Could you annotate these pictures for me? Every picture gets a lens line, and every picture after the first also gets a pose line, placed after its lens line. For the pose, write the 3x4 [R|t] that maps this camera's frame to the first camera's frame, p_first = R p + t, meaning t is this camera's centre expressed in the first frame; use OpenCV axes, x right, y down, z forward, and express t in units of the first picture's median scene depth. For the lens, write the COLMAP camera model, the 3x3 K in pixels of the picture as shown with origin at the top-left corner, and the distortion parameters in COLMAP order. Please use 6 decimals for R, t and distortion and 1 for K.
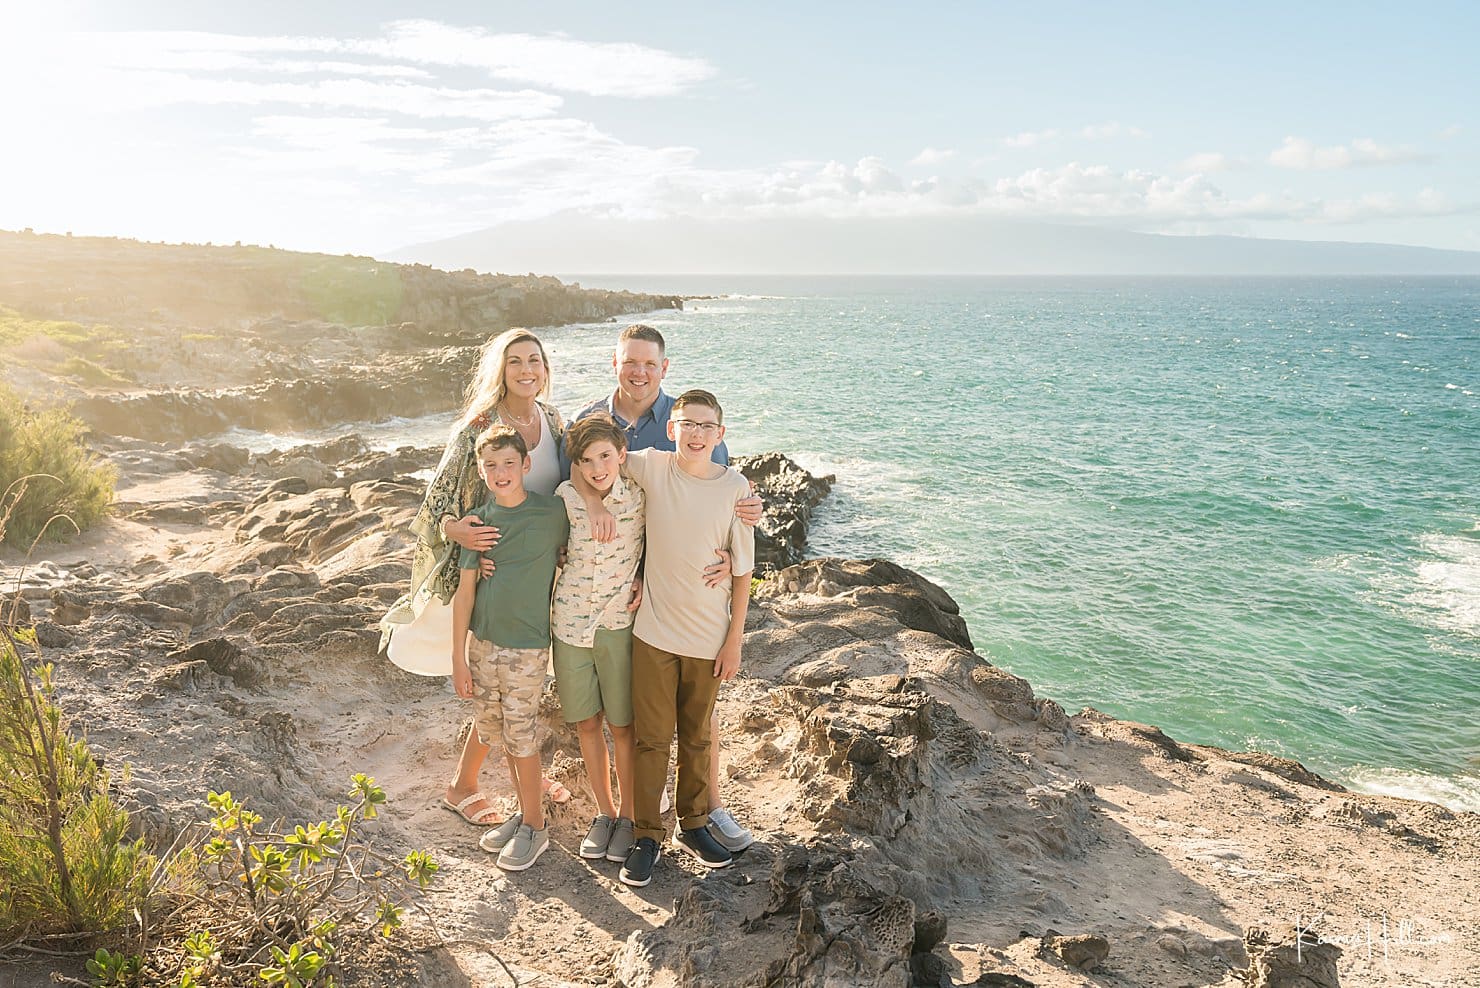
lens RADIAL K [[1742.2, 0, 740.0], [0, 1742.2, 494.0], [0, 0, 1]] dist [-0.023225, 0.015803]
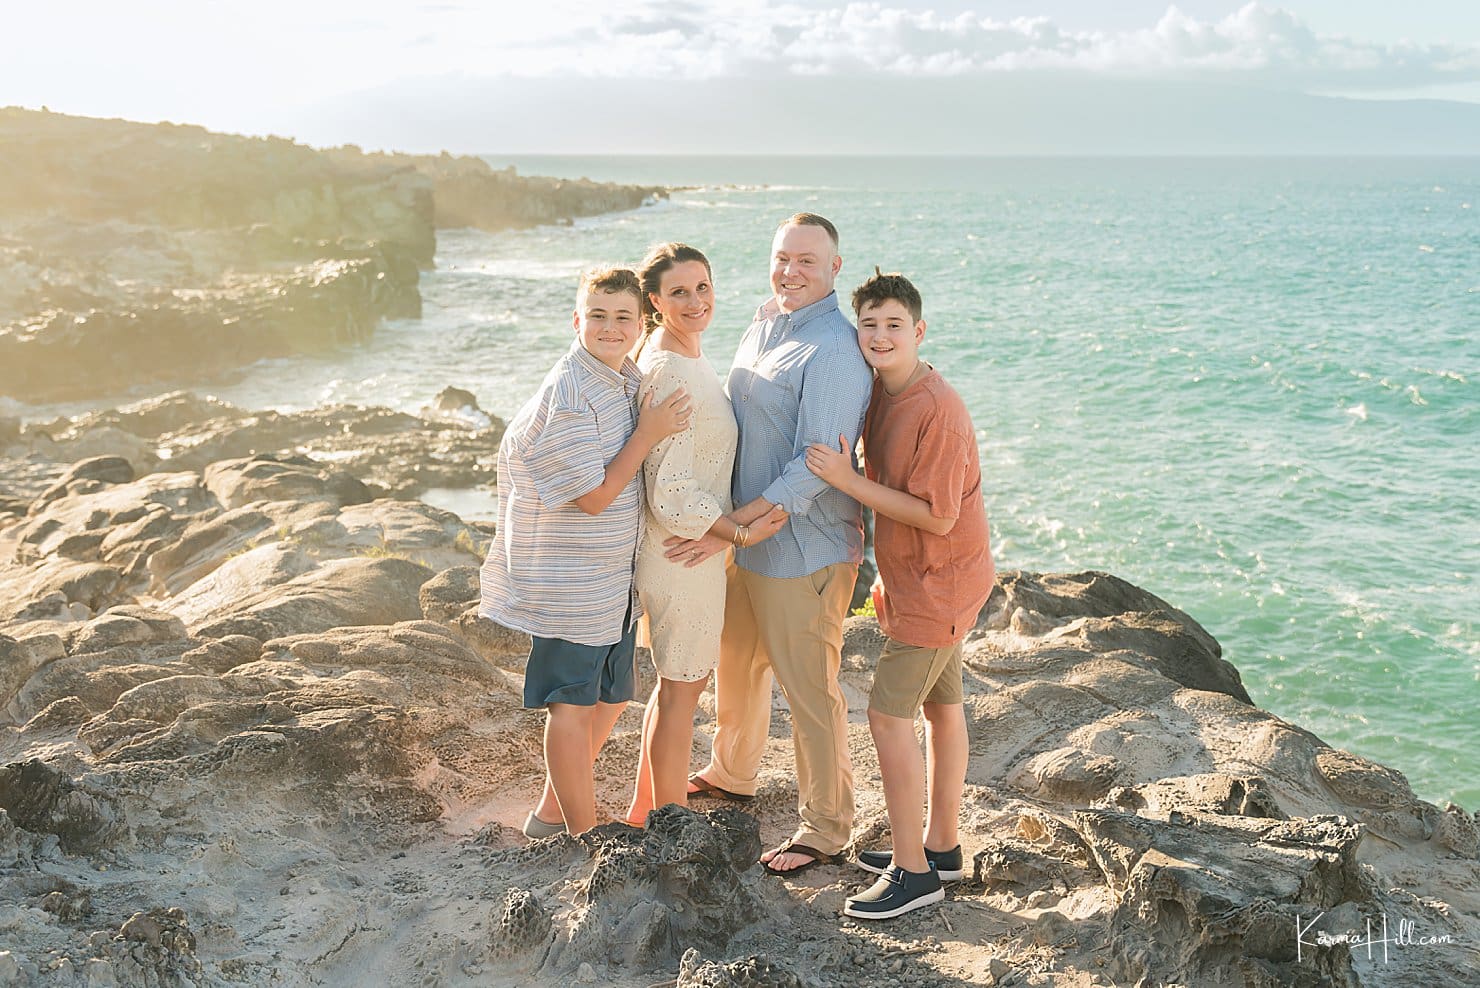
lens RADIAL K [[1937.2, 0, 740.8], [0, 1937.2, 551.8], [0, 0, 1]] dist [0.002218, -0.010004]
pose [[0.994623, -0.018926, 0.101814, -0.118623], [0.015311, 0.999228, 0.036180, 0.003316], [-0.102420, -0.034426, 0.994145, 0.332134]]
